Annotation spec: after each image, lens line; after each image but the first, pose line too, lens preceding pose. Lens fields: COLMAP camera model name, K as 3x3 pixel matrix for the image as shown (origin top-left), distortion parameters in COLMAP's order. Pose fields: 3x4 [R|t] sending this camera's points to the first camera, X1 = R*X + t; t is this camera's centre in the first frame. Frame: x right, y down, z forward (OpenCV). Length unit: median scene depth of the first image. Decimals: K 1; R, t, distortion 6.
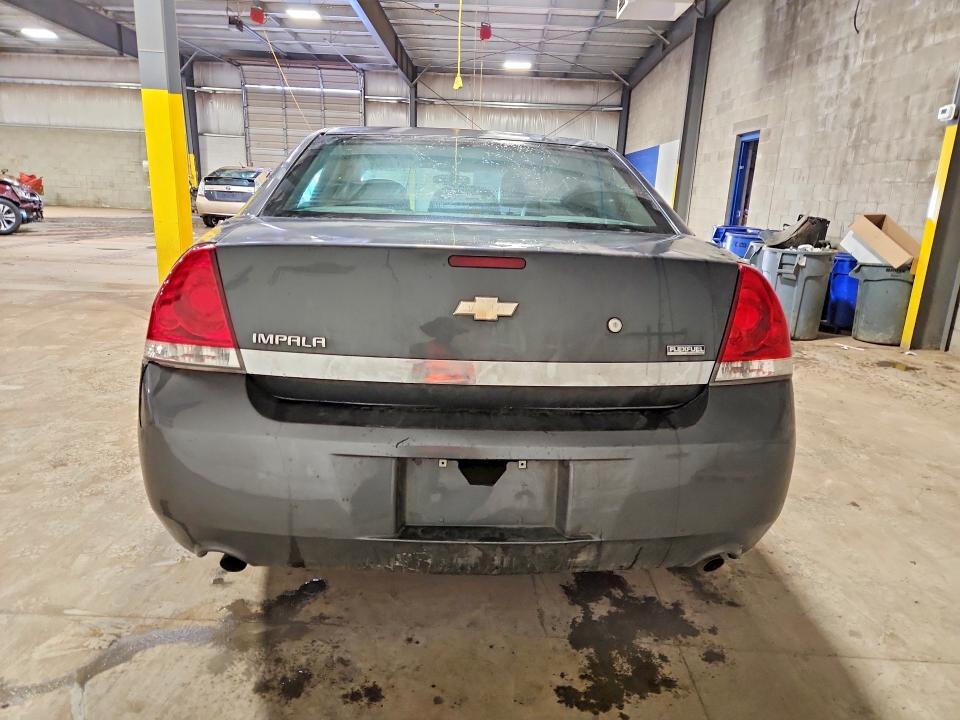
lens RADIAL K [[651.7, 0, 476.0], [0, 651.7, 359.6], [0, 0, 1]] dist [0.056506, -0.039052]
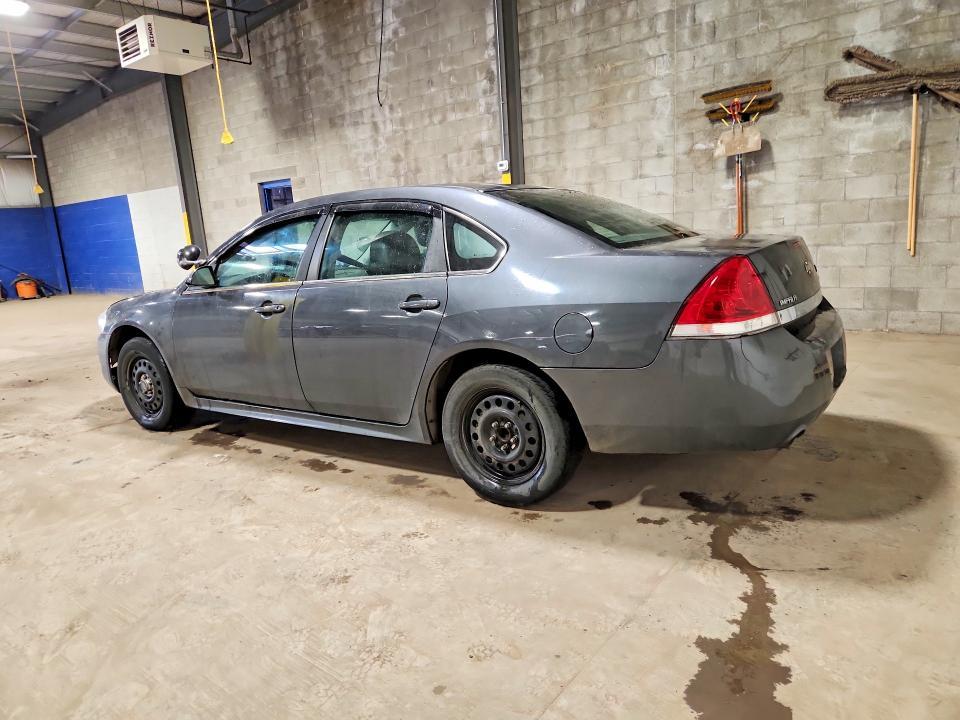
lens RADIAL K [[651.7, 0, 477.6], [0, 651.7, 368.5], [0, 0, 1]] dist [0.056506, -0.039052]
pose [[0.591008, -0.248567, 0.767414, -0.449743], [0.287850, 0.953695, 0.087222, -0.051858], [-0.753560, 0.169351, 0.635191, 0.111904]]
